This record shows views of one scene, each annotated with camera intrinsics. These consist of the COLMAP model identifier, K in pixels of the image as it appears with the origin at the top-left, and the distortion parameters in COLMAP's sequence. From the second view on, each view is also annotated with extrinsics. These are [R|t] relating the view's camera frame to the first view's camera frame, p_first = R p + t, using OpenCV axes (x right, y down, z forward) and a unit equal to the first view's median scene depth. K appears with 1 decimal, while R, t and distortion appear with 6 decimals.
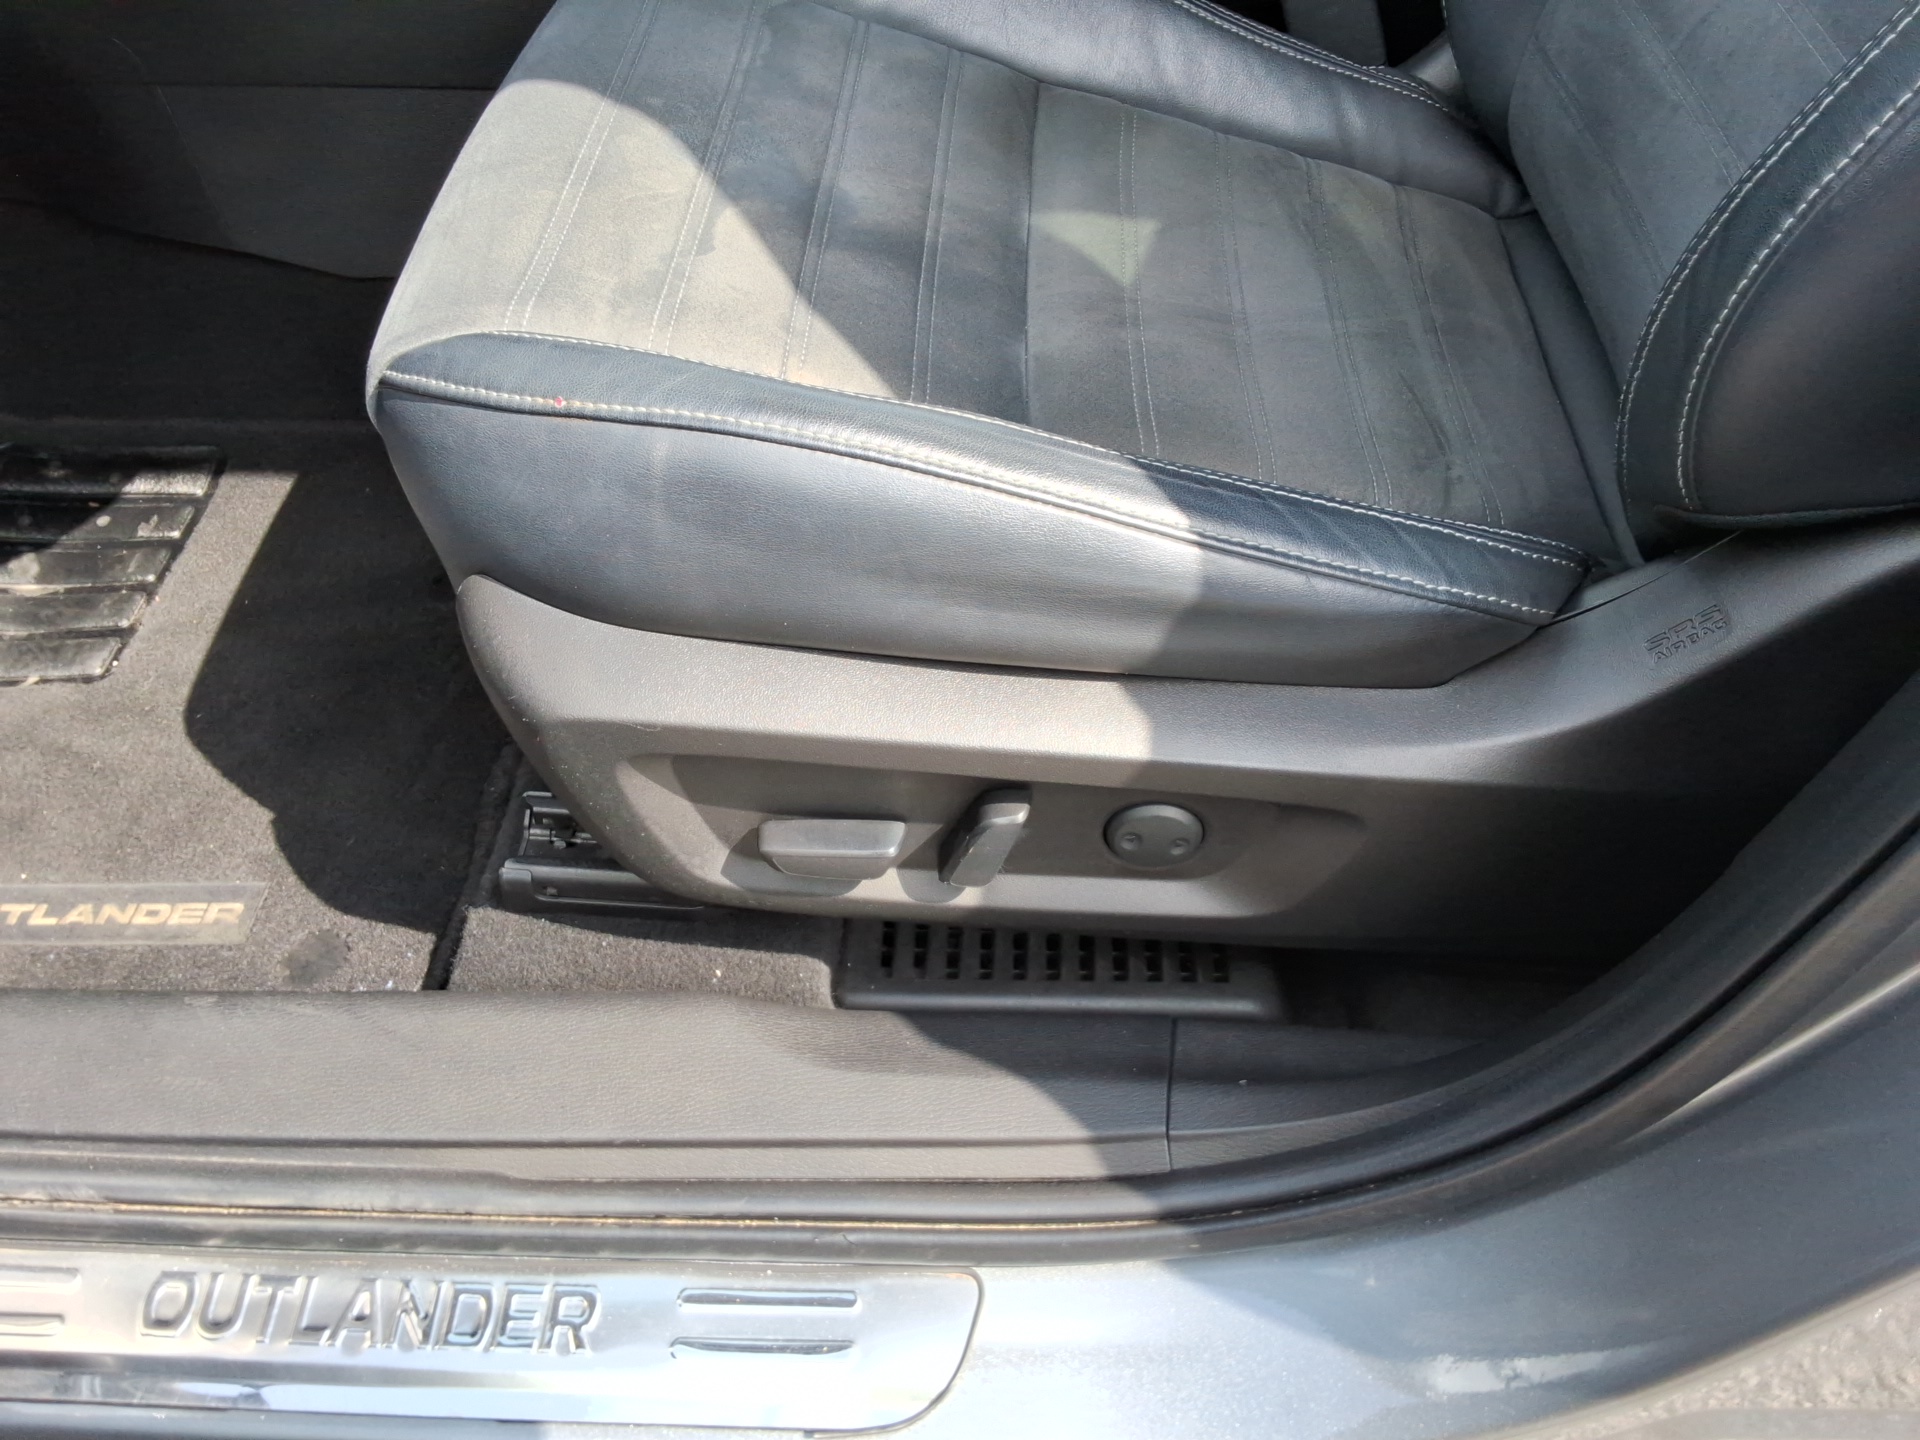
lens RADIAL K [[1551.8, 0, 975.4], [0, 1551.8, 709.1], [0, 0, 1]] dist [0.139277, -0.243790]
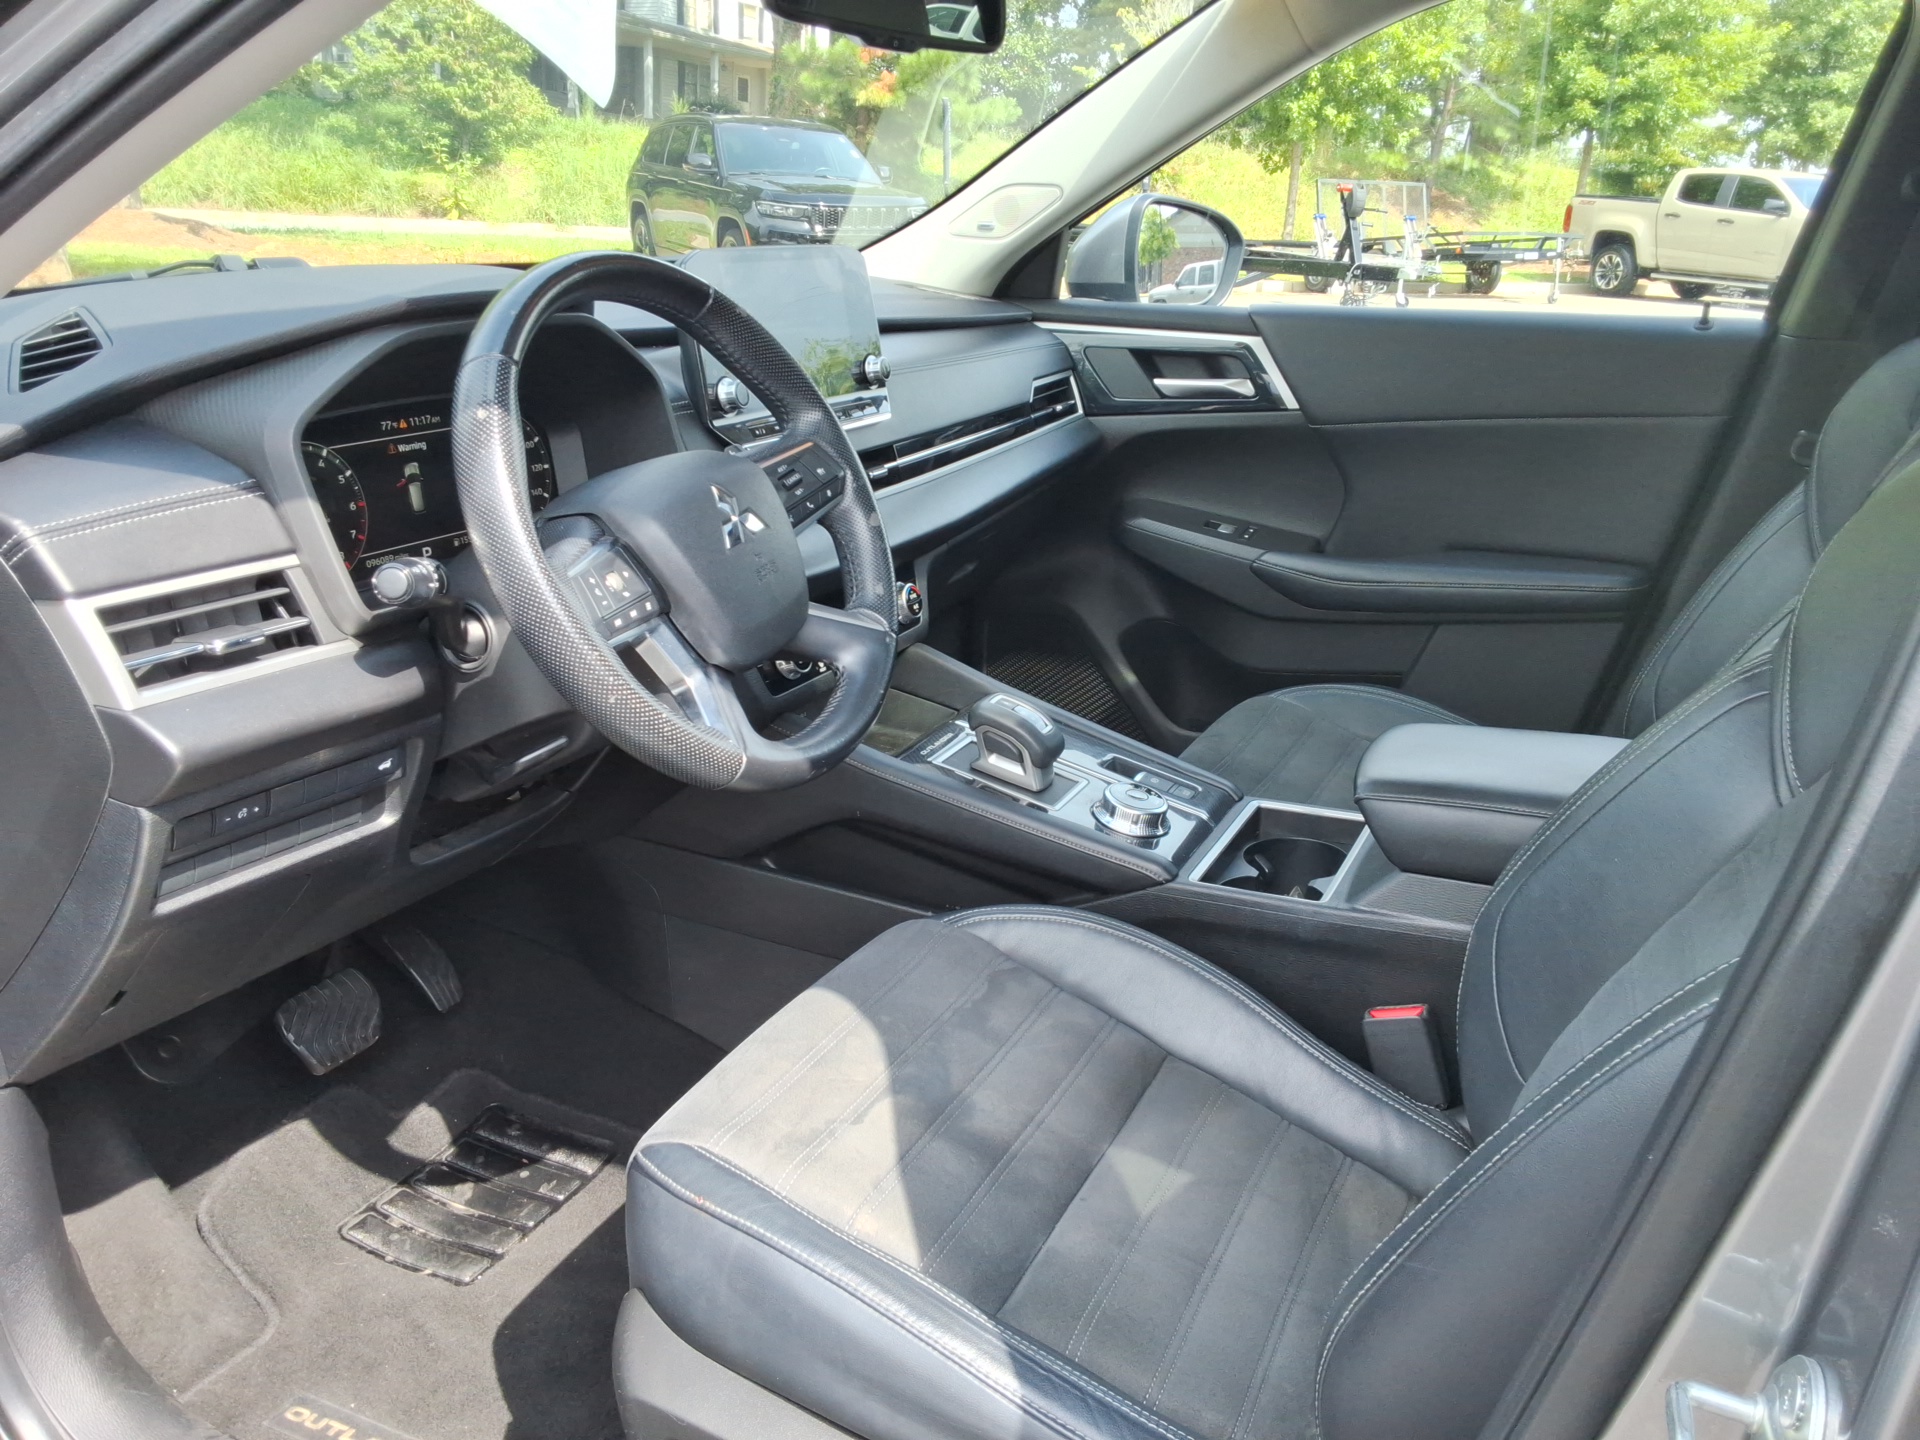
lens RADIAL K [[1552.9, 0, 973.6], [0, 1552.9, 707.6], [0, 0, 1]] dist [0.136340, -0.209685]
pose [[0.918563, 0.166157, -0.358655, 0.307631], [-0.313898, 0.858082, -0.406403, -0.029015], [0.240228, 0.485887, 0.840359, -0.366095]]
